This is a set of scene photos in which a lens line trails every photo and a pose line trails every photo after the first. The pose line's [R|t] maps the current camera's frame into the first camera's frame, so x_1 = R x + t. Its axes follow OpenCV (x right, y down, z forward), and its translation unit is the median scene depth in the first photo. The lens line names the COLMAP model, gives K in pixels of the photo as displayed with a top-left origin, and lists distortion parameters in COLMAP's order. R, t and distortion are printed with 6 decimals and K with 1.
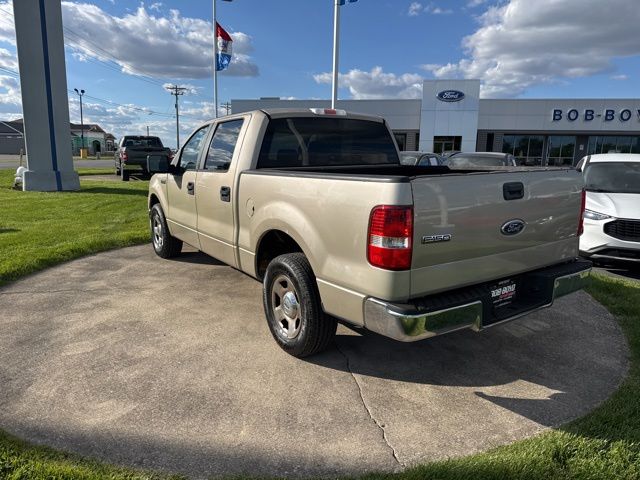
lens RADIAL K [[448.9, 0, 320.0], [0, 448.9, 240.0], [0, 0, 1]] dist [0.037770, -0.049224]
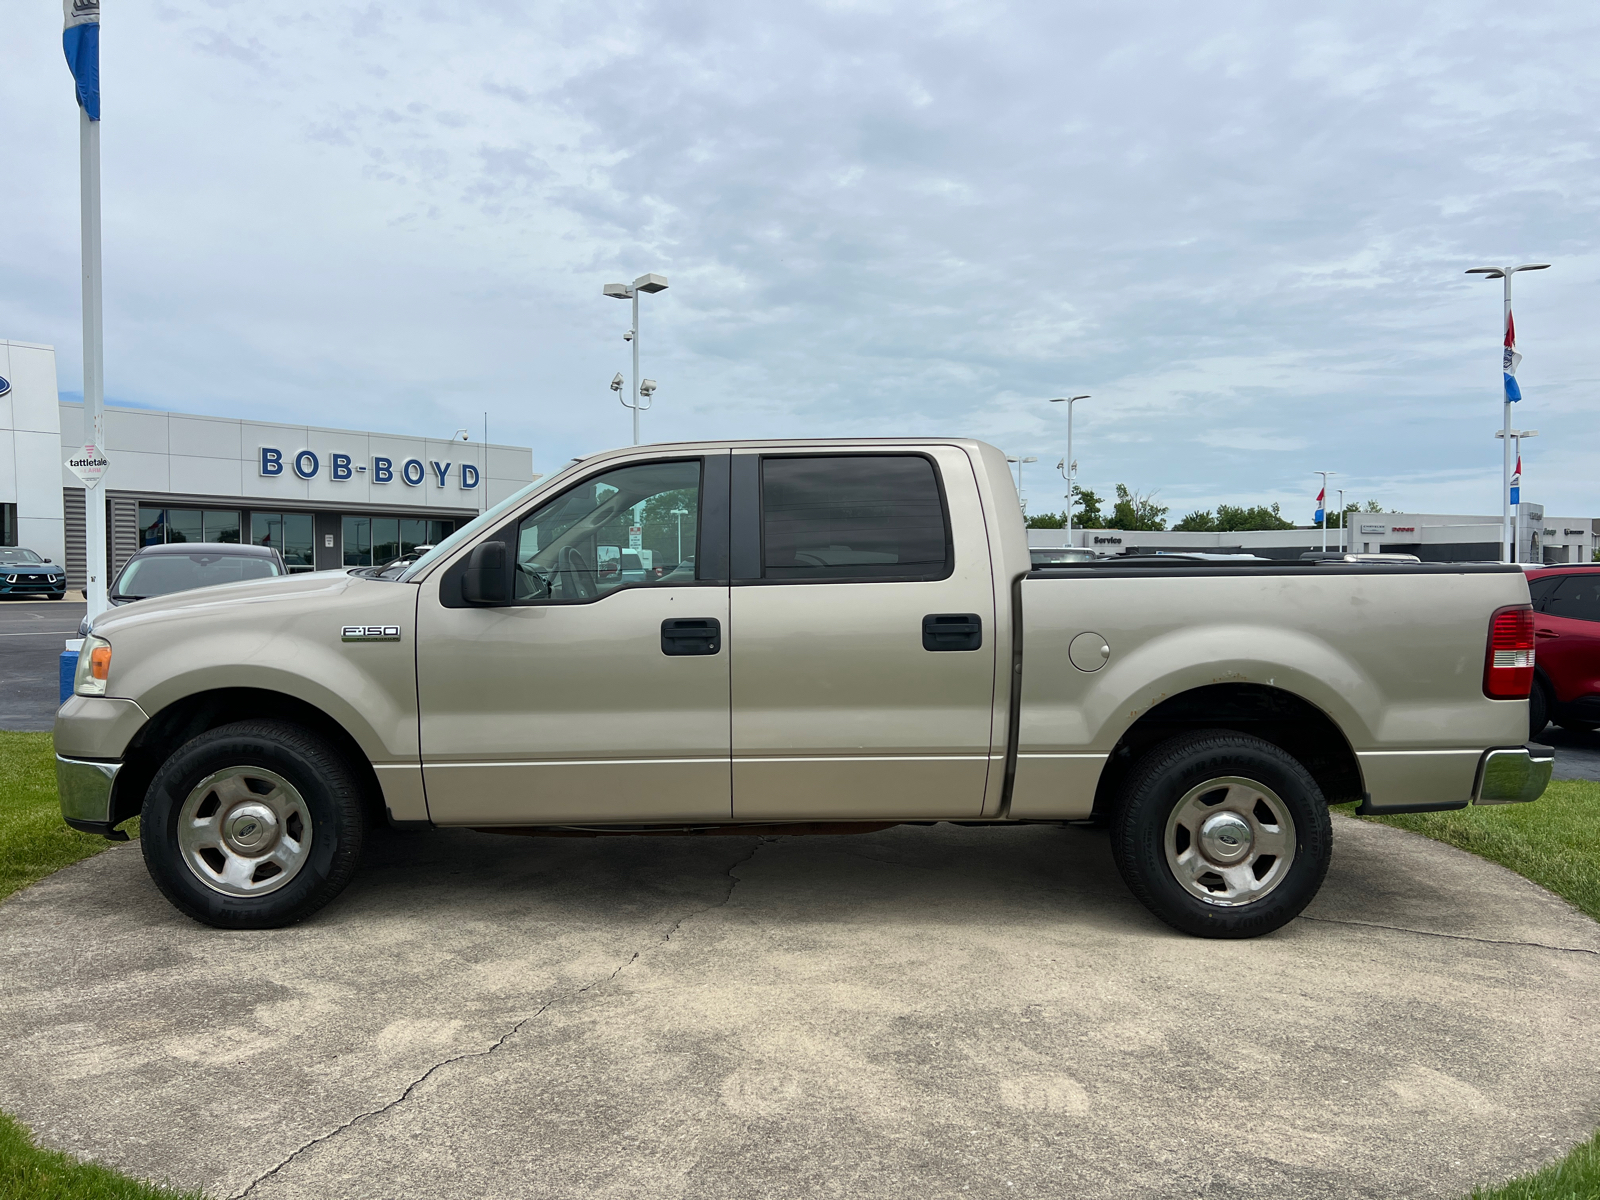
lens RADIAL K [[1194.1, 0, 805.3], [0, 1194.1, 611.1], [0, 0, 1]] dist [0.051356, -0.055813]
pose [[0.545279, -0.039498, 0.837324, -1.289076], [0.160012, 0.985426, -0.057718, -0.087913], [-0.822841, 0.165454, 0.543652, 0.563870]]
